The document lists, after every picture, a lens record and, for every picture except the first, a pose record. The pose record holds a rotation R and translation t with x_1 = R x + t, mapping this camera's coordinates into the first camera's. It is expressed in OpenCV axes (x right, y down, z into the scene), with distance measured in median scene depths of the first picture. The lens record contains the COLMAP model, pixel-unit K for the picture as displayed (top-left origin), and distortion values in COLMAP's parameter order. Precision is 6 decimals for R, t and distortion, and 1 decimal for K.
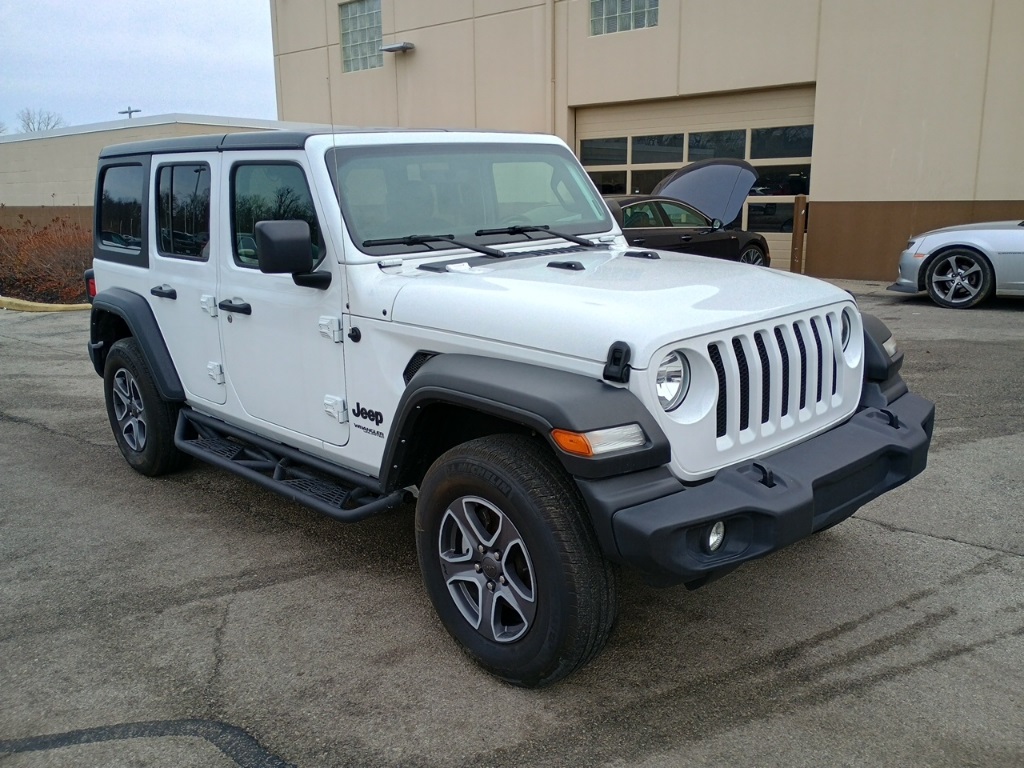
lens RADIAL K [[881.2, 0, 514.5], [0, 881.2, 384.4], [0, 0, 1]] dist [0.075452, -0.088267]
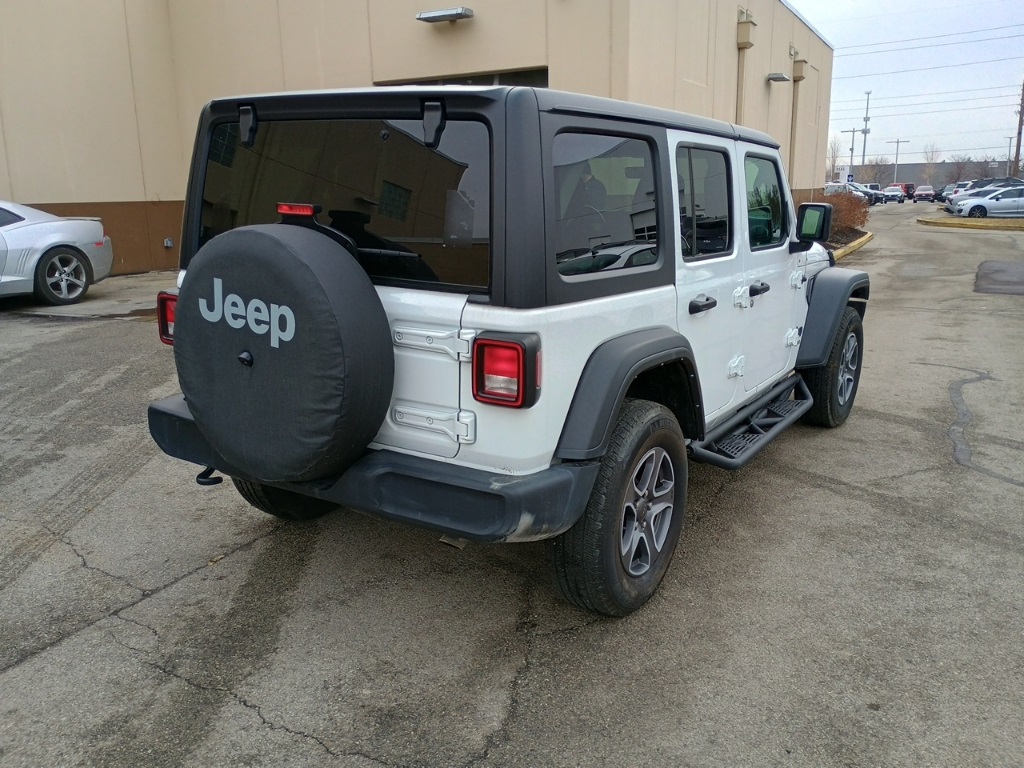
lens RADIAL K [[881.2, 0, 514.5], [0, 881.2, 384.4], [0, 0, 1]] dist [0.075452, -0.088267]
pose [[-0.251555, -0.195181, 0.947958, -1.496722], [0.208778, 0.945451, 0.250068, -0.361746], [-0.945056, 0.260819, -0.197083, 1.782182]]
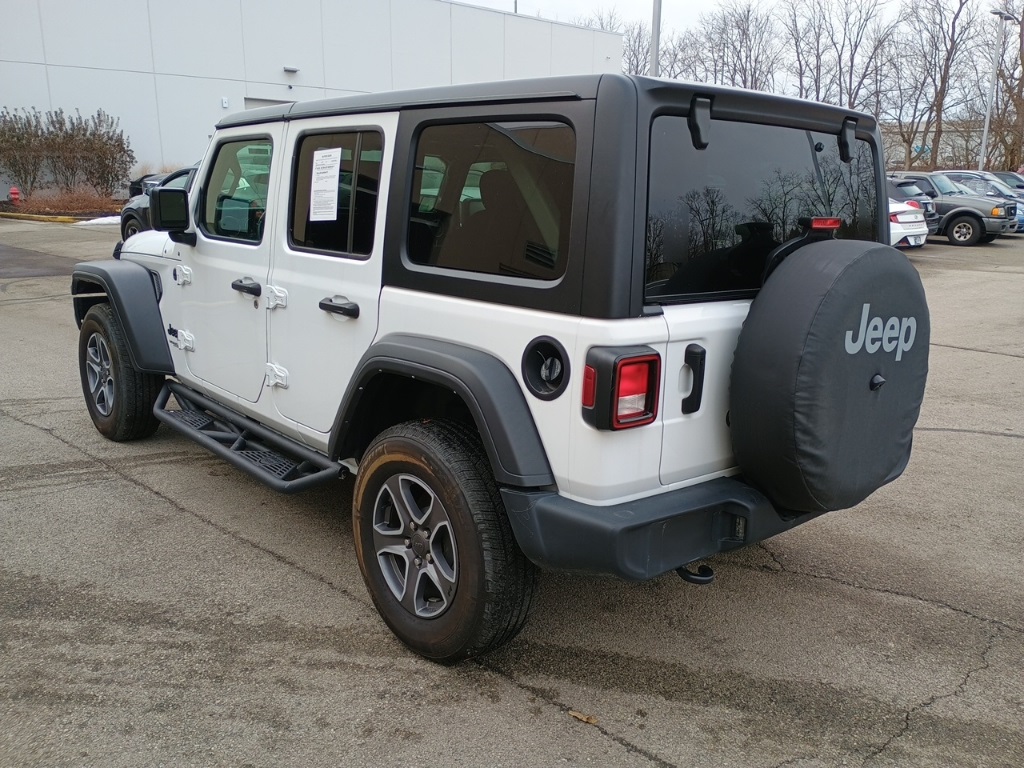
lens RADIAL K [[881.2, 0, 514.5], [0, 881.2, 384.4], [0, 0, 1]] dist [0.075452, -0.088267]
pose [[-0.999906, -0.007637, 0.011386, -0.349191], [-0.001950, 0.901265, 0.433263, -0.567519], [-0.013571, 0.433200, -0.901196, 2.556853]]
